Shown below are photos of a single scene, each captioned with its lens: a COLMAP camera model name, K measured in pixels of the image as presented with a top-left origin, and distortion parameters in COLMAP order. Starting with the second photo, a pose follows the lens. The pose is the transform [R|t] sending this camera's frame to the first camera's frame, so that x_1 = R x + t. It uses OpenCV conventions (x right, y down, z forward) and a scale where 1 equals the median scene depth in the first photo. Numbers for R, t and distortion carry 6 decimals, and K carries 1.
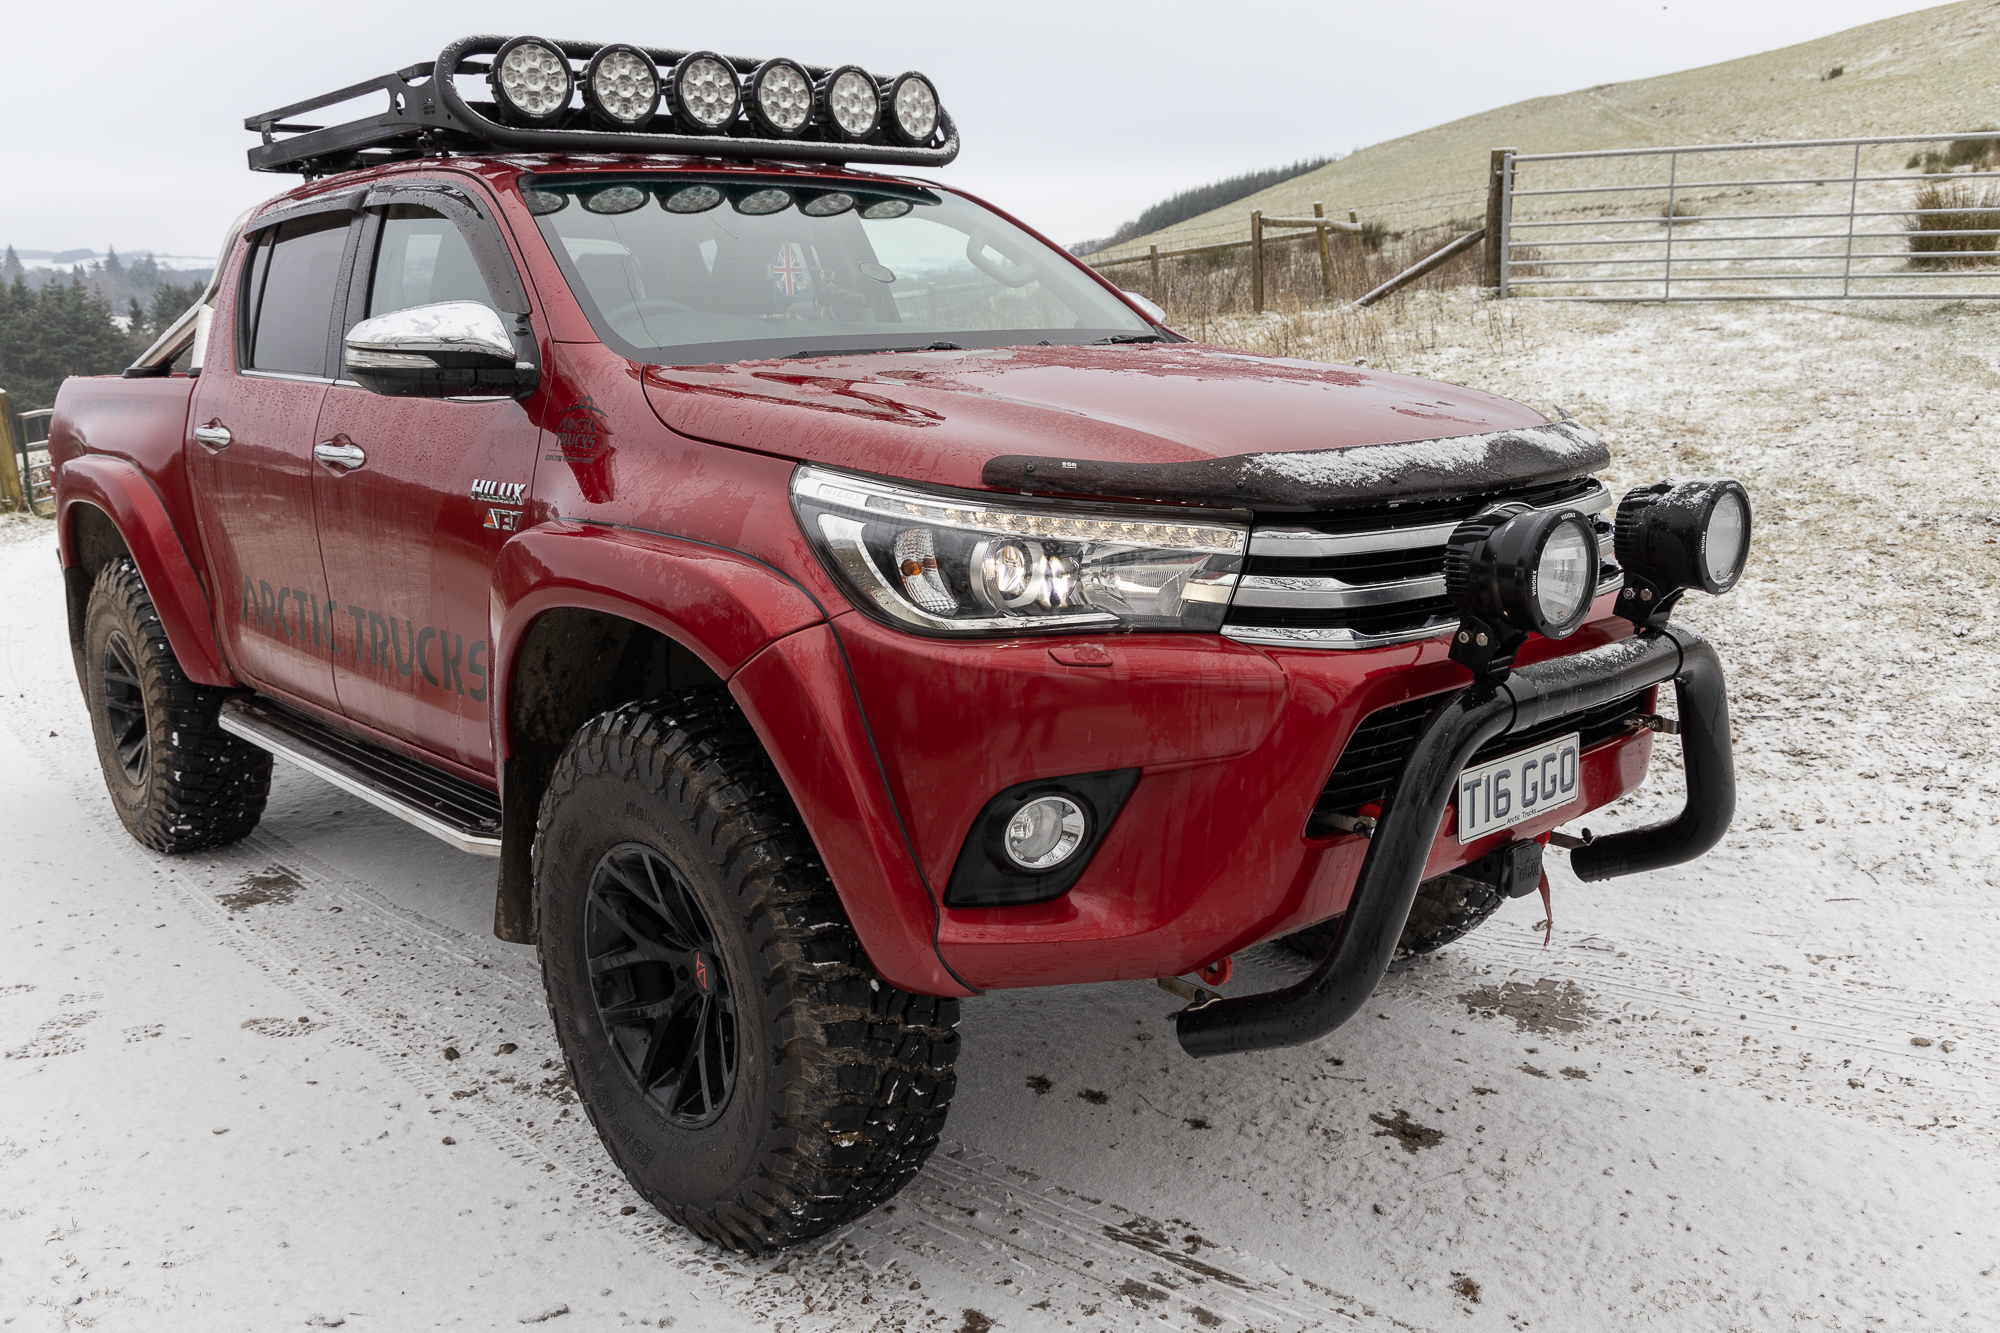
lens RADIAL K [[1676.8, 0, 1000.0], [0, 1676.8, 666.5], [0, 0, 1]] dist [-0.015868, 0.007388]
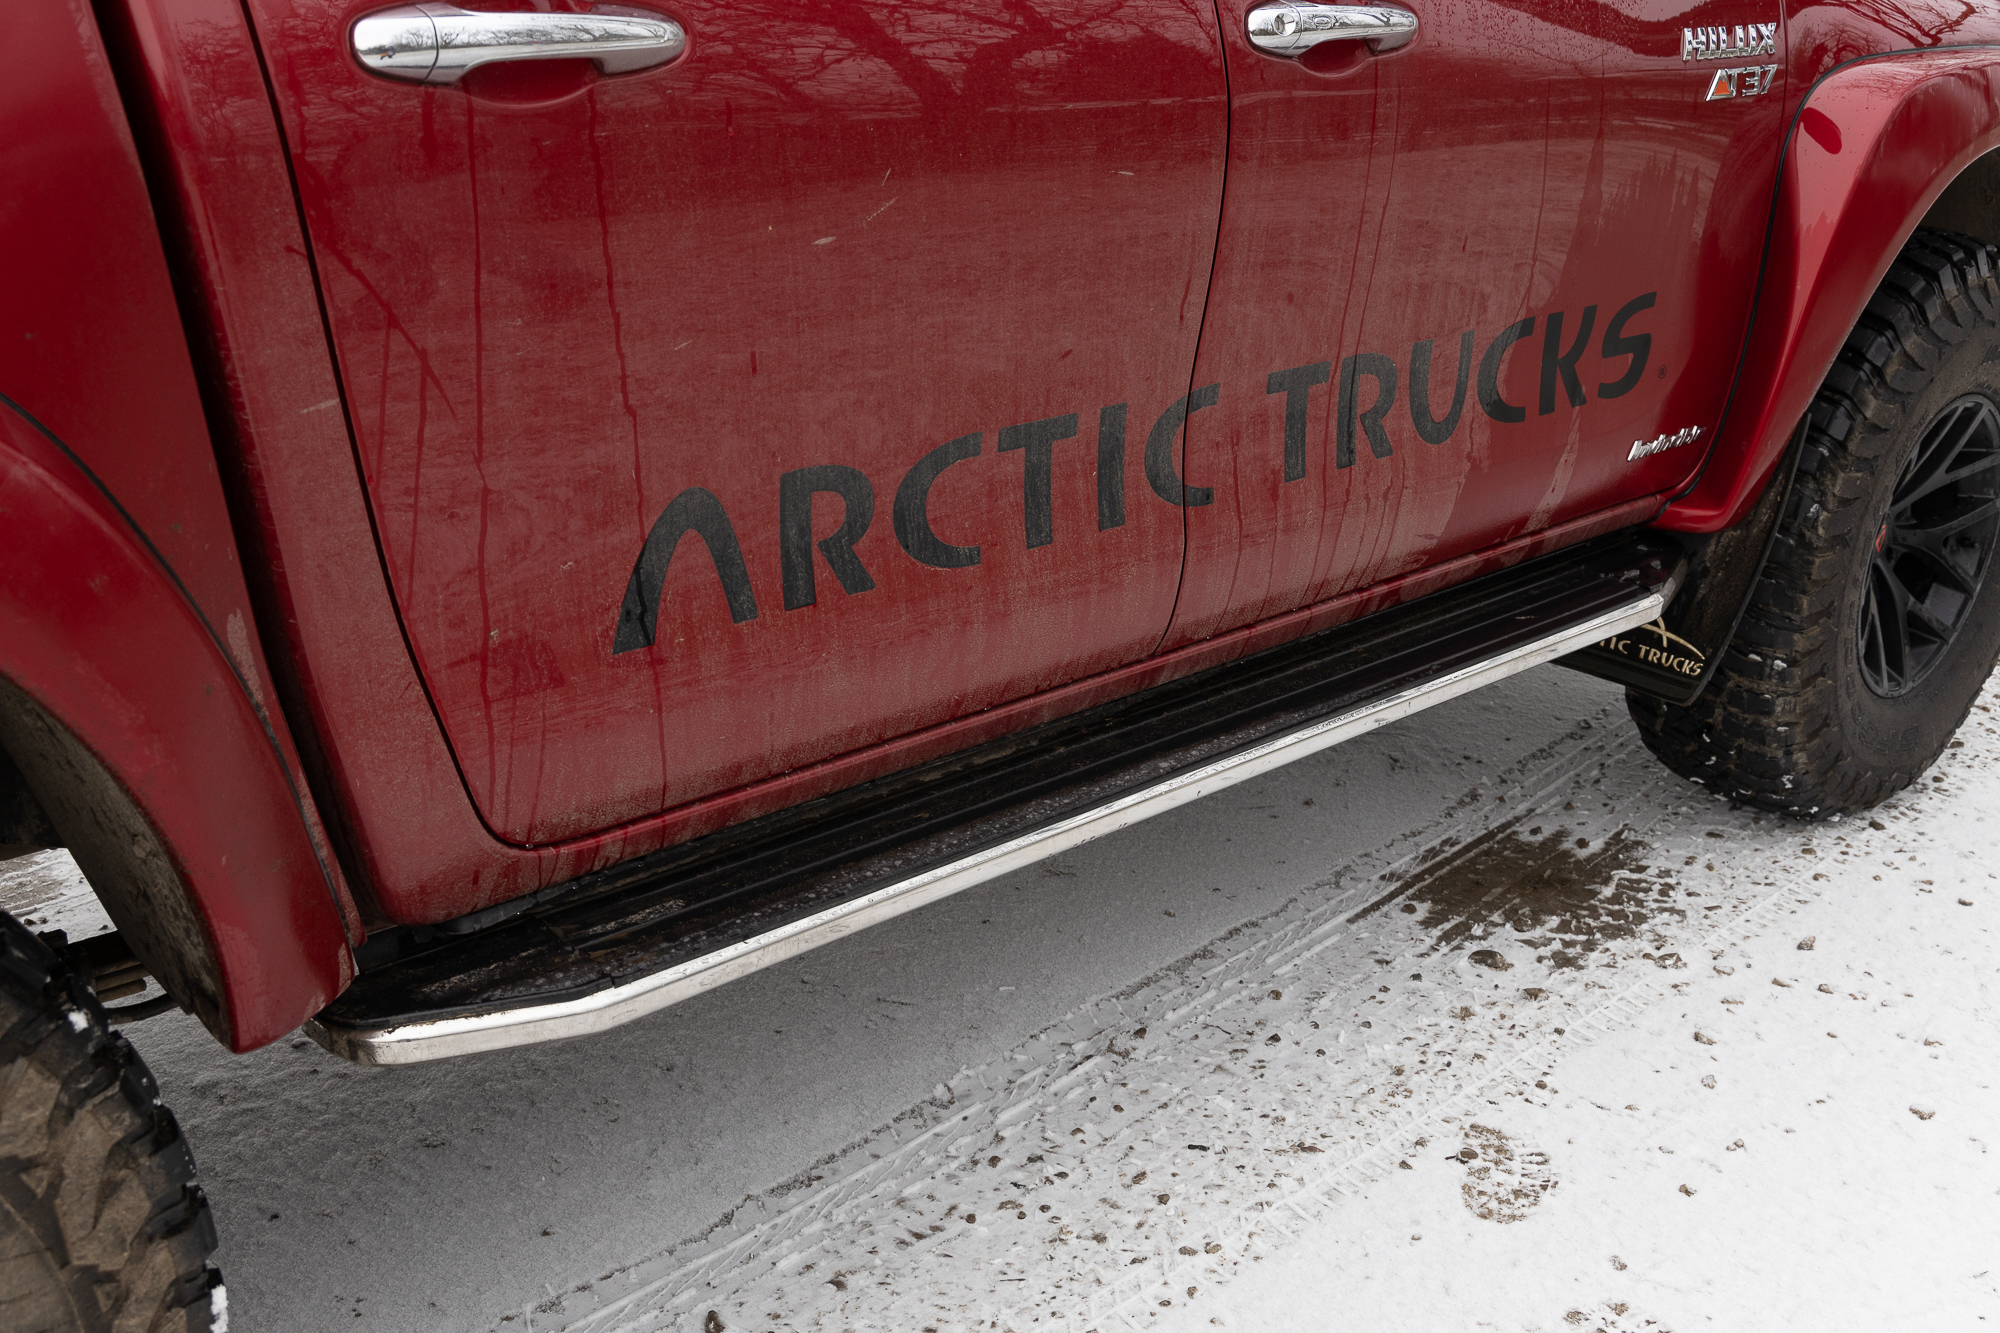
lens RADIAL K [[2059.5, 0, 1000.4], [0, 2059.5, 655.0], [0, 0, 1]] dist [-0.007226, 0.025797]
pose [[-0.015323, -0.326213, 0.945172, -1.141175], [0.178308, 0.929239, 0.323605, -0.193198], [-0.983855, 0.173491, 0.043928, 1.287304]]
